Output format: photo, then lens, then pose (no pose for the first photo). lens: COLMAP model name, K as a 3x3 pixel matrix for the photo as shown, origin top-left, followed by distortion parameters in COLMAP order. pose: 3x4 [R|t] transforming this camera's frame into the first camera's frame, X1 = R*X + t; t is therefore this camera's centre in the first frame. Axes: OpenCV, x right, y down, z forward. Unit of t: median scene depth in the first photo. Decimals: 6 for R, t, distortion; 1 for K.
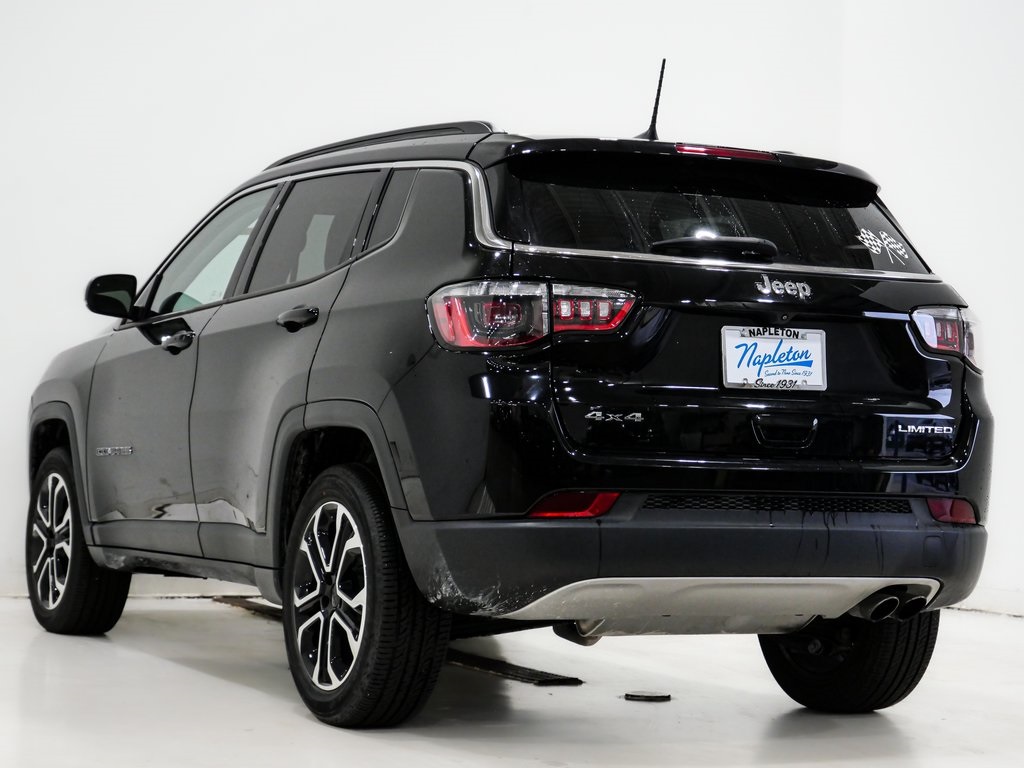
lens RADIAL K [[2468.1, 0, 512.0], [0, 2468.1, 384.0], [0, 0, 1]] dist [0.017433, 0.052504]
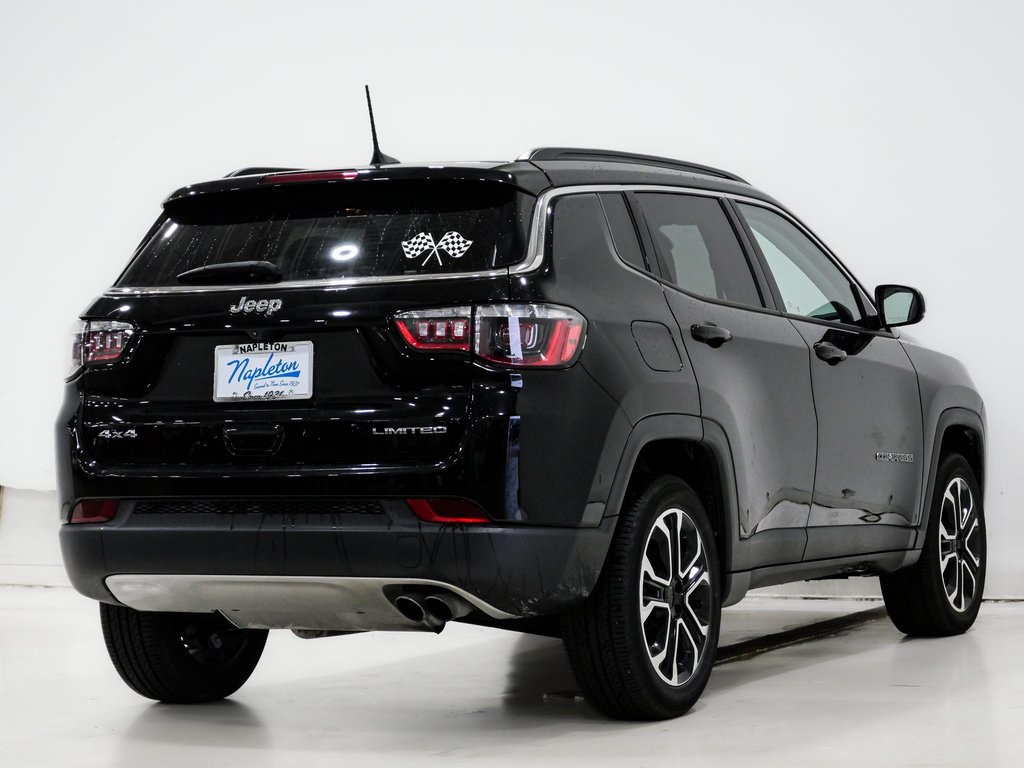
lens RADIAL K [[2564.0, 0, 512.0], [0, 2564.0, 384.0], [0, 0, 1]] dist [0.017337, 0.226758]
pose [[0.587082, -0.053364, -0.807767, 1.070835], [0.053198, 0.998211, -0.027281, 0.031129], [0.807778, -0.026956, 0.588871, 0.431916]]
